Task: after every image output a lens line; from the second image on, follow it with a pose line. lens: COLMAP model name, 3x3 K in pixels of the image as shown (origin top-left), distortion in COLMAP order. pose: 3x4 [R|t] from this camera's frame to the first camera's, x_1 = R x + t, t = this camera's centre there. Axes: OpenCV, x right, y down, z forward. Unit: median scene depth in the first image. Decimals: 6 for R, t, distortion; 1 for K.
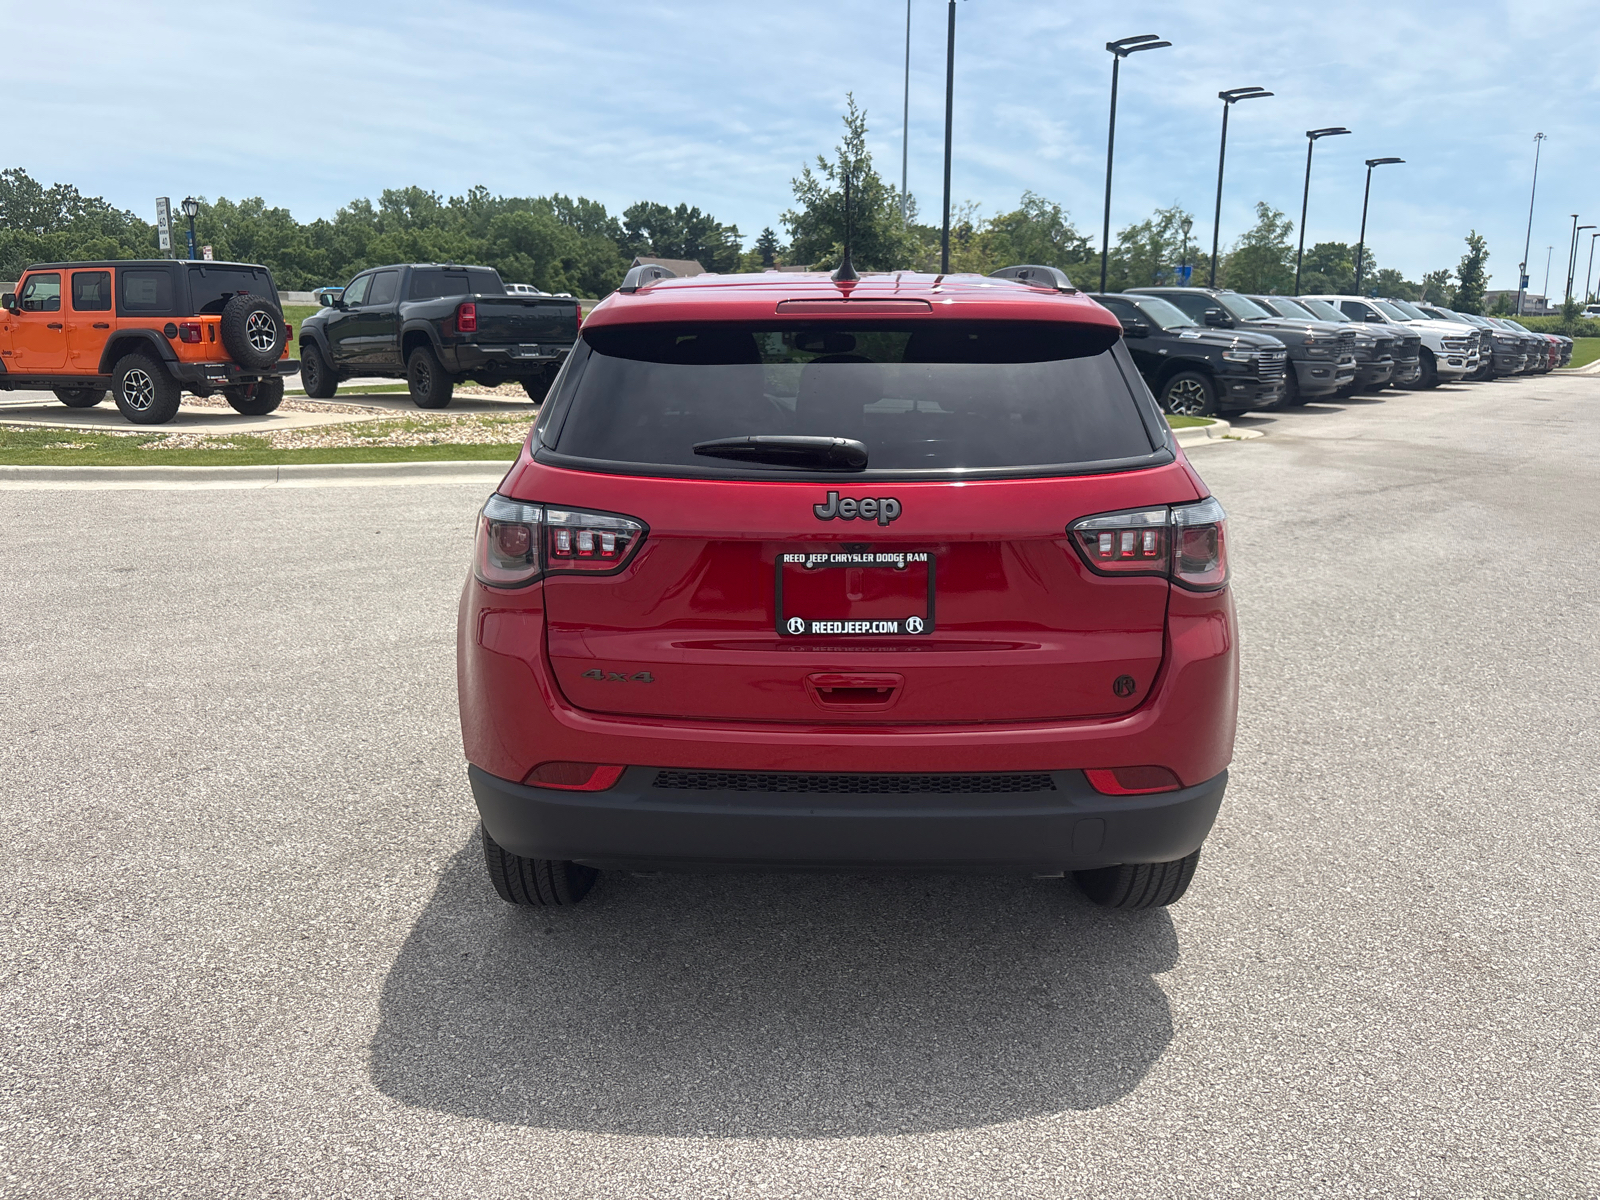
lens RADIAL K [[1227.4, 0, 782.4], [0, 1227.4, 605.8], [0, 0, 1]] dist [0.023058, -0.004662]
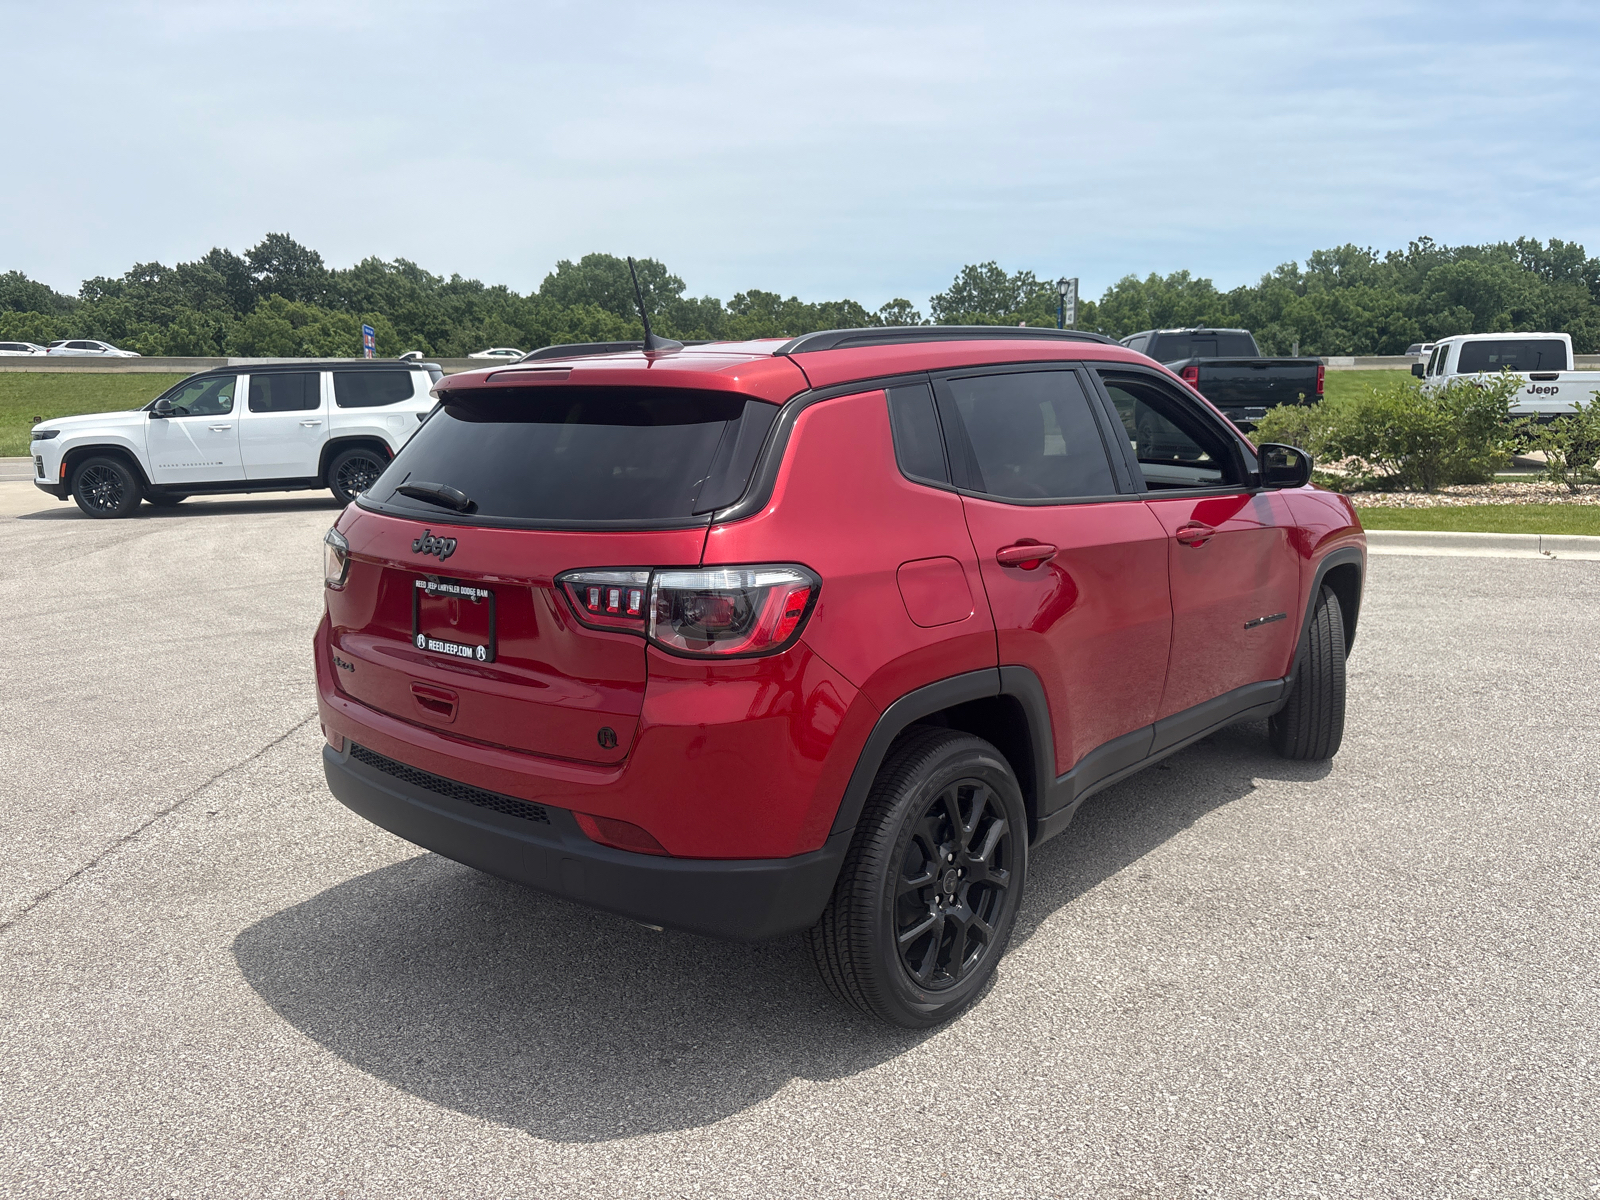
lens RADIAL K [[1221.4, 0, 767.0], [0, 1221.4, 604.8], [0, 0, 1]] dist [0.021042, -0.000355]
pose [[0.757048, 0.102558, -0.645260, 0.523230], [-0.134598, 0.990900, -0.000422, -0.032248], [0.639345, 0.087170, 0.763963, 0.151425]]
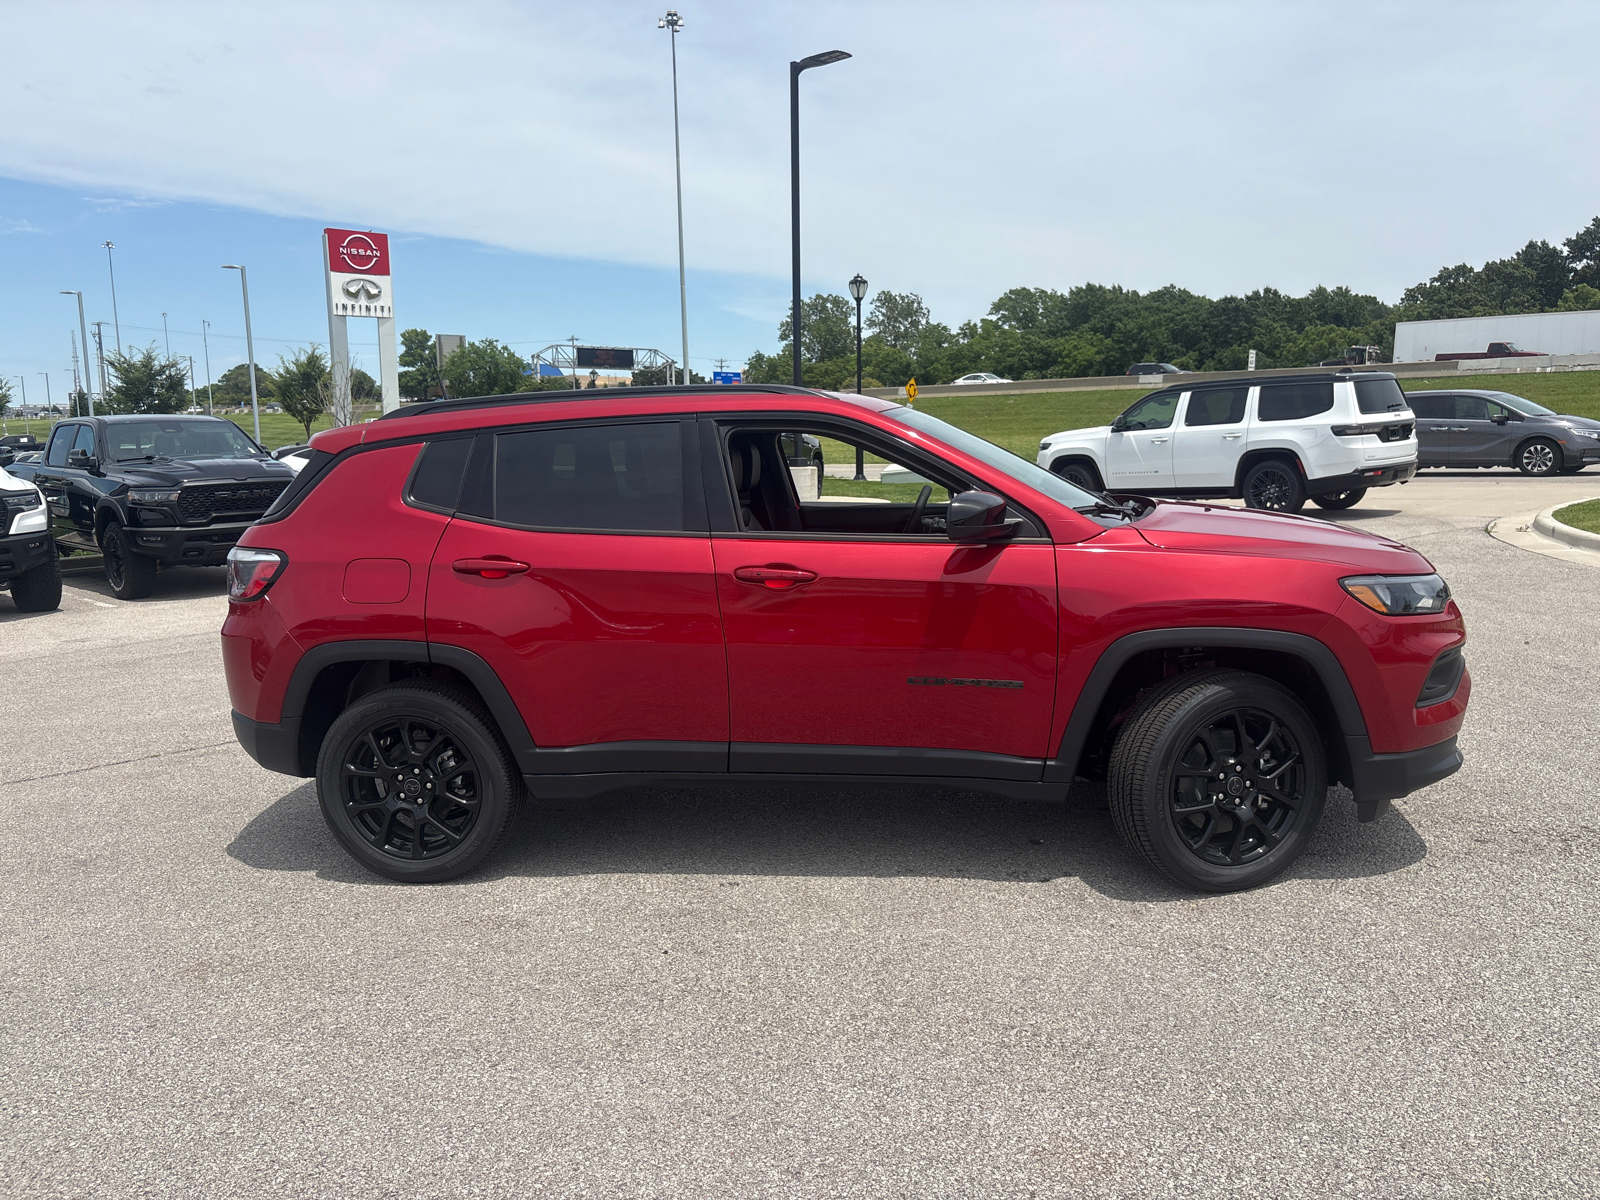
lens RADIAL K [[1227.5, 0, 800.0], [0, 1227.5, 600.0], [0, 0, 1]] dist [0.024989, -0.007717]
pose [[-0.118225, 0.145415, -0.982282, 1.023637], [-0.194127, 0.966747, 0.166480, -0.237392], [0.973826, 0.210370, -0.086065, 1.009338]]
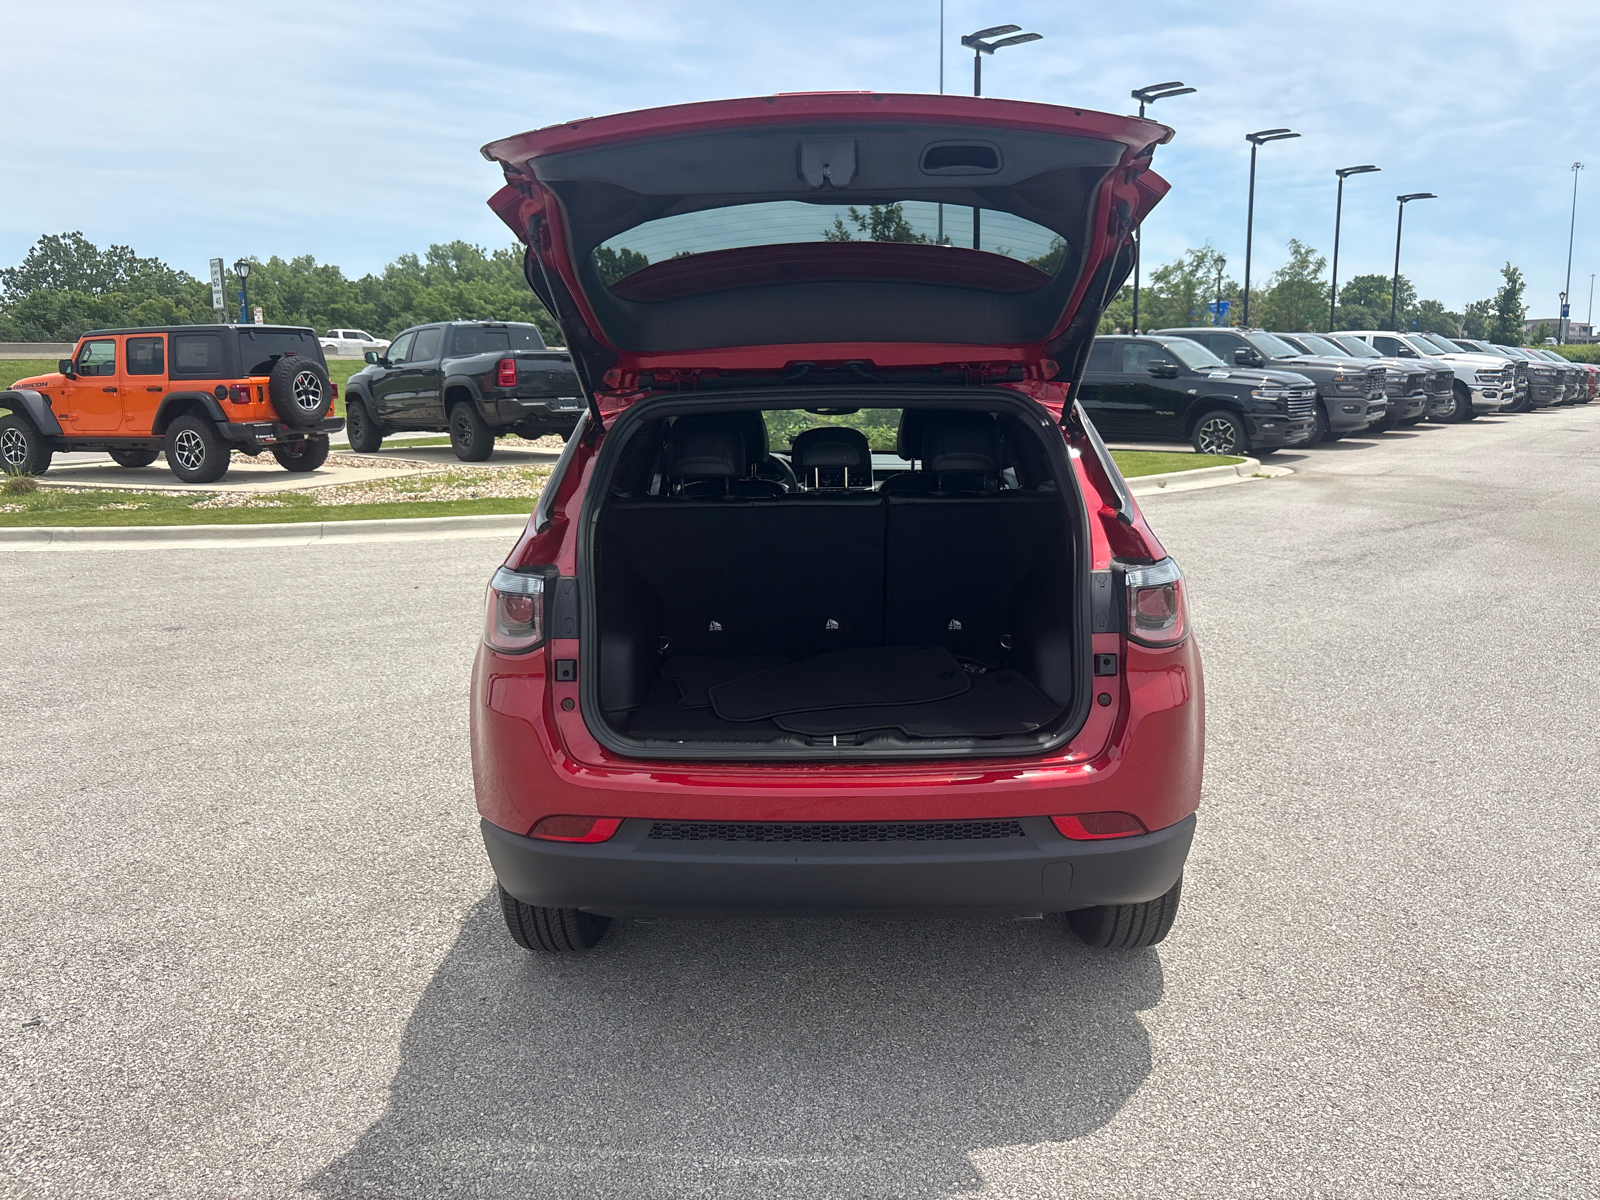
lens RADIAL K [[1227.5, 0, 800.0], [0, 1227.5, 600.0], [0, 0, 1]] dist [0.024989, -0.007717]
pose [[0.999610, -0.016576, -0.022472, 0.027653], [0.015715, 0.999154, -0.037992, -0.008828], [0.023083, 0.037624, 0.999025, -0.039186]]
